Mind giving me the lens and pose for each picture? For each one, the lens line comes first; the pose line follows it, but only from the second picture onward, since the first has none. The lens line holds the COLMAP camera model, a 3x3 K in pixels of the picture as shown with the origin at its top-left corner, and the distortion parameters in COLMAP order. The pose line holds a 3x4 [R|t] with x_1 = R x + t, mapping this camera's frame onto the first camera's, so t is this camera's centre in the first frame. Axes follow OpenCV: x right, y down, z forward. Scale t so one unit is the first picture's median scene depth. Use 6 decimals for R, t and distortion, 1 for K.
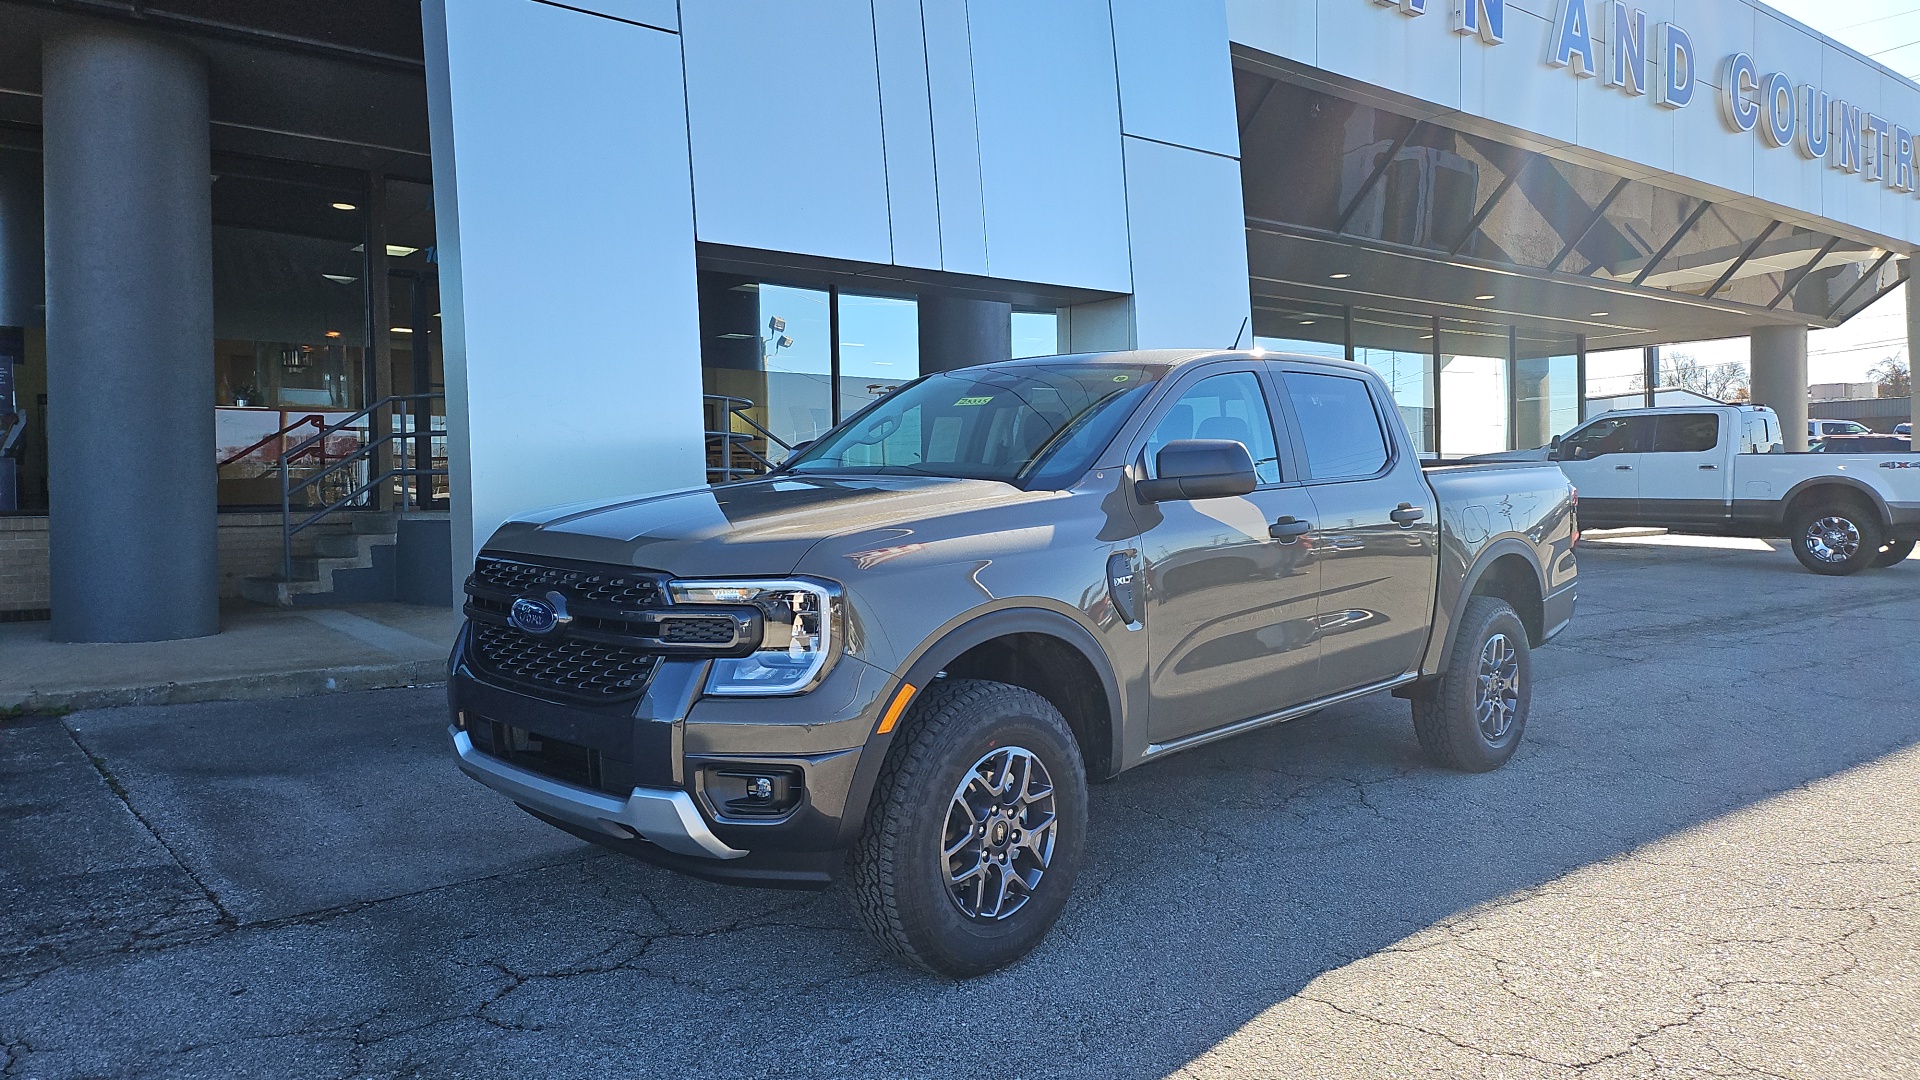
lens RADIAL K [[1357.4, 0, 957.7], [0, 1357.4, 534.8], [0, 0, 1]] dist [0.048757, -0.065223]
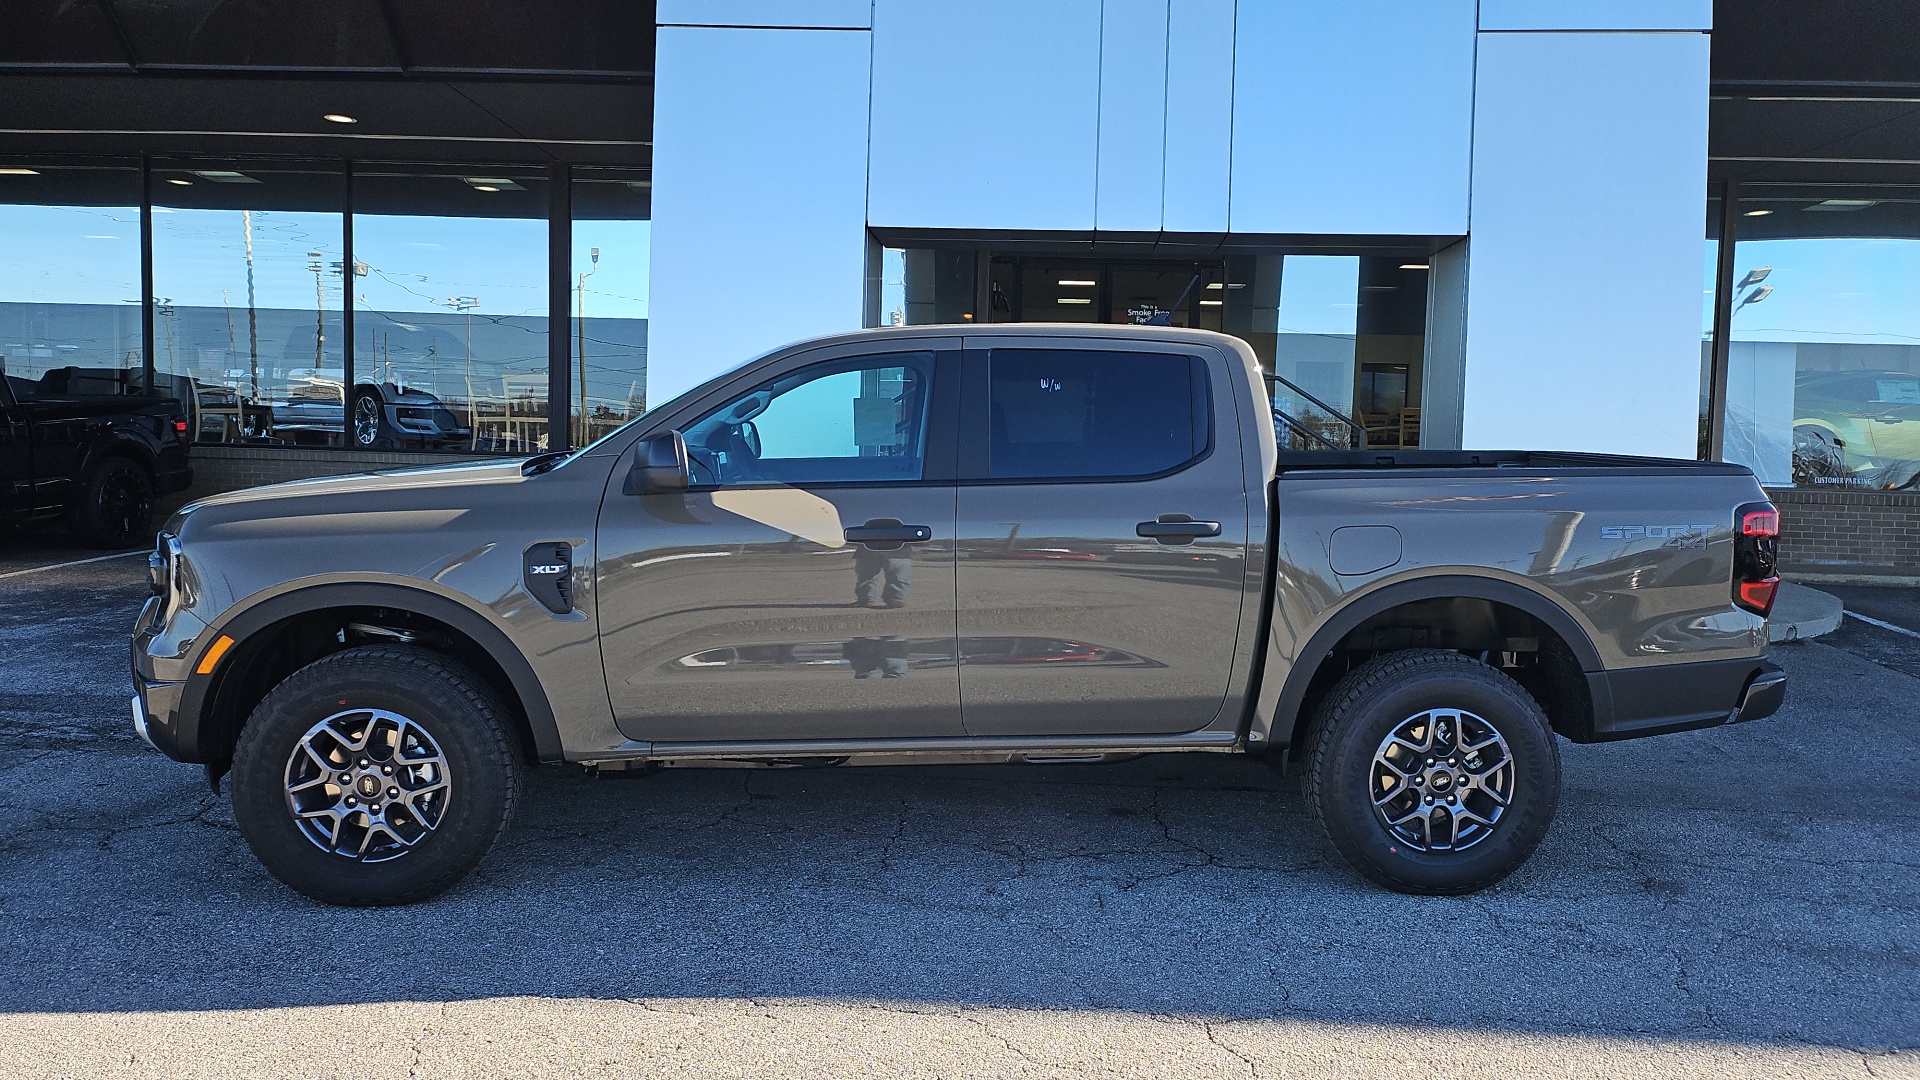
lens RADIAL K [[1357.4, 0, 957.7], [0, 1357.4, 534.8], [0, 0, 1]] dist [0.048757, -0.065223]
pose [[0.735461, 0.071624, -0.673771, 1.044693], [-0.051861, 0.997431, 0.049421, -0.059029], [0.675580, -0.001405, 0.737286, 0.473894]]
